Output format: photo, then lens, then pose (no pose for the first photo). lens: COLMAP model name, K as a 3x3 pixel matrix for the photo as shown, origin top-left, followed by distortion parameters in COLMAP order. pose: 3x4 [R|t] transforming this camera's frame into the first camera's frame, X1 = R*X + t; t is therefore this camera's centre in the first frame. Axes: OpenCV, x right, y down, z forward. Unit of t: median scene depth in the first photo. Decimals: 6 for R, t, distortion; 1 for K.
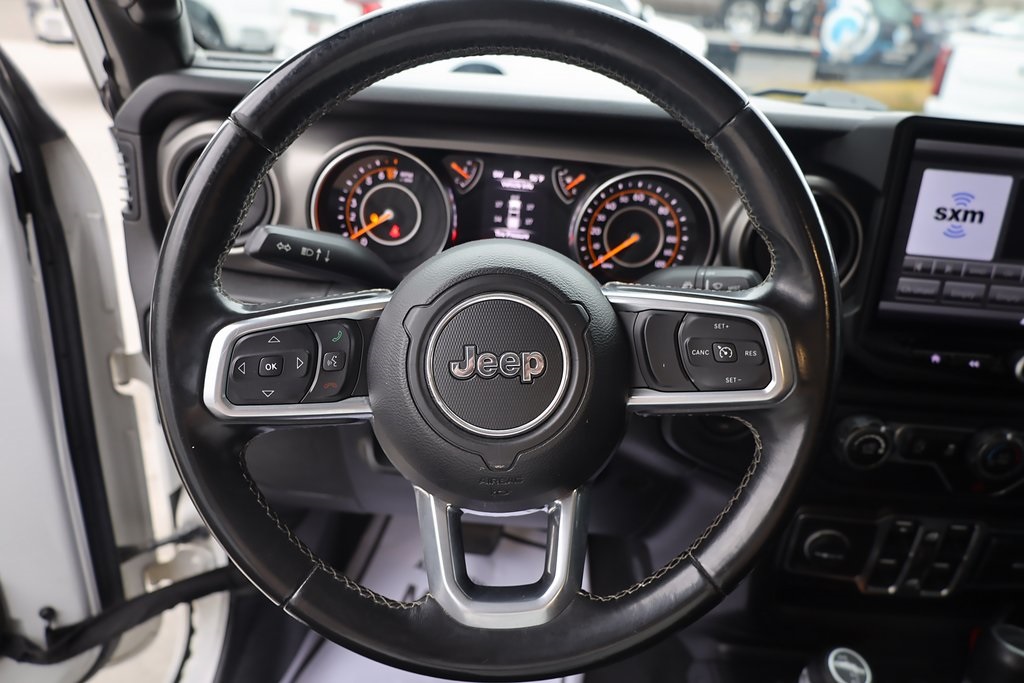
lens RADIAL K [[695.5, 0, 509.8], [0, 695.5, 336.5], [0, 0, 1]] dist [-0.015413, 0.001291]
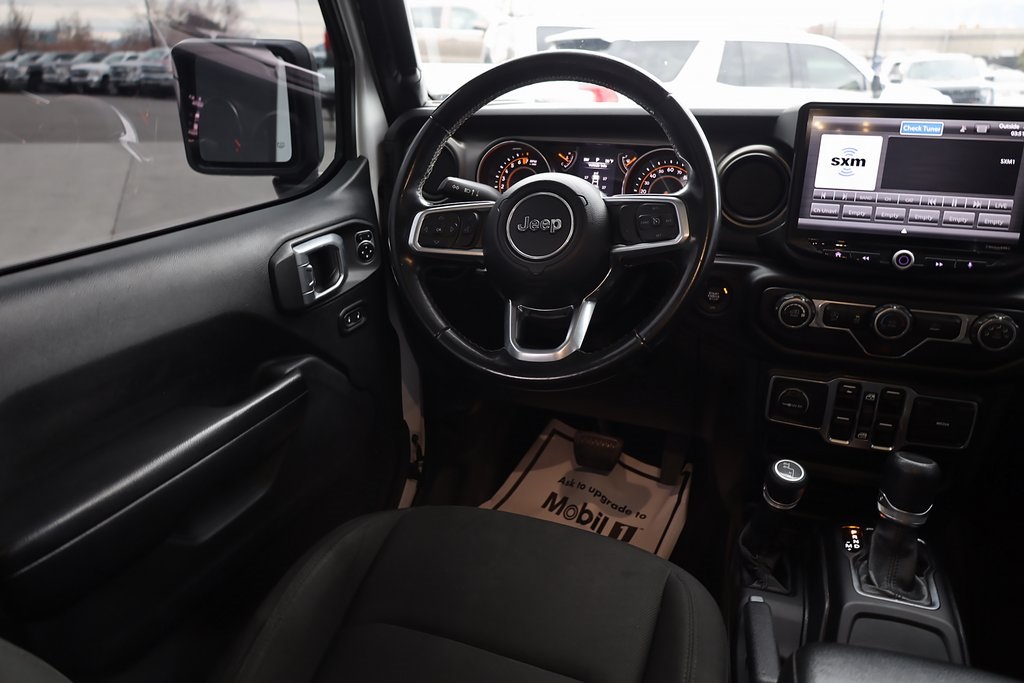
lens RADIAL K [[695.5, 0, 516.1], [0, 695.5, 343.2], [0, 0, 1]] dist [-0.015413, 0.001291]
pose [[0.949379, 0.045057, -0.310884, 0.408890], [-0.074880, 0.993592, -0.084664, 0.406307], [0.305077, 0.103658, 0.946670, -0.662750]]
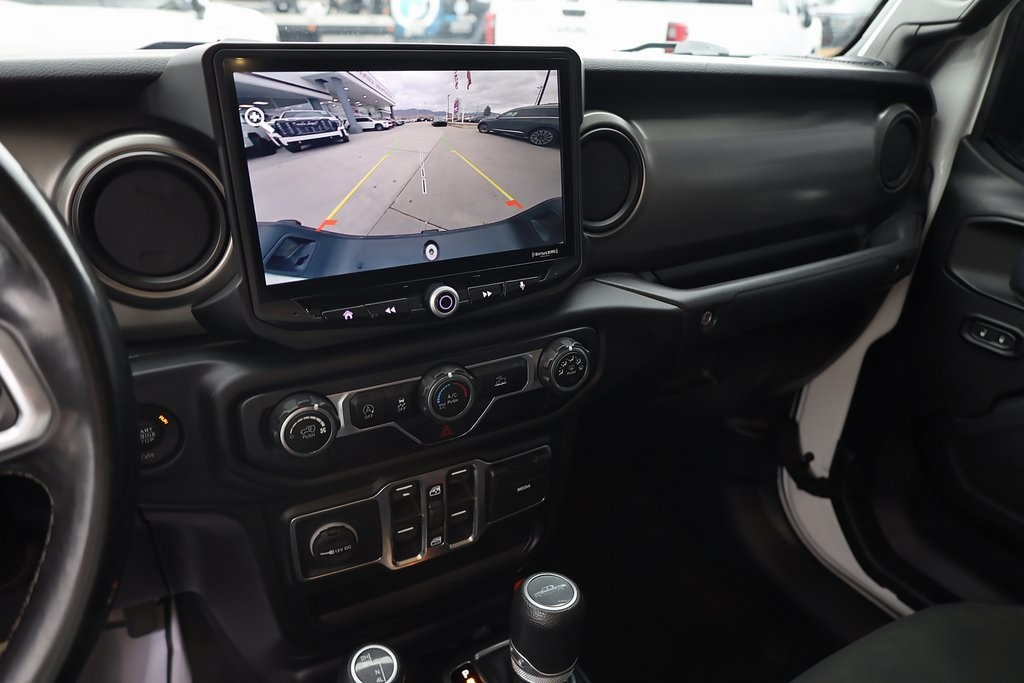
lens RADIAL K [[695.5, 0, 517.9], [0, 695.5, 349.8], [0, 0, 1]] dist [-0.015413, 0.001291]
pose [[0.858557, -0.264784, 0.439055, 0.386500], [0.249976, 0.963829, 0.092443, 0.046242], [-0.447651, 0.030386, 0.893692, 0.091897]]
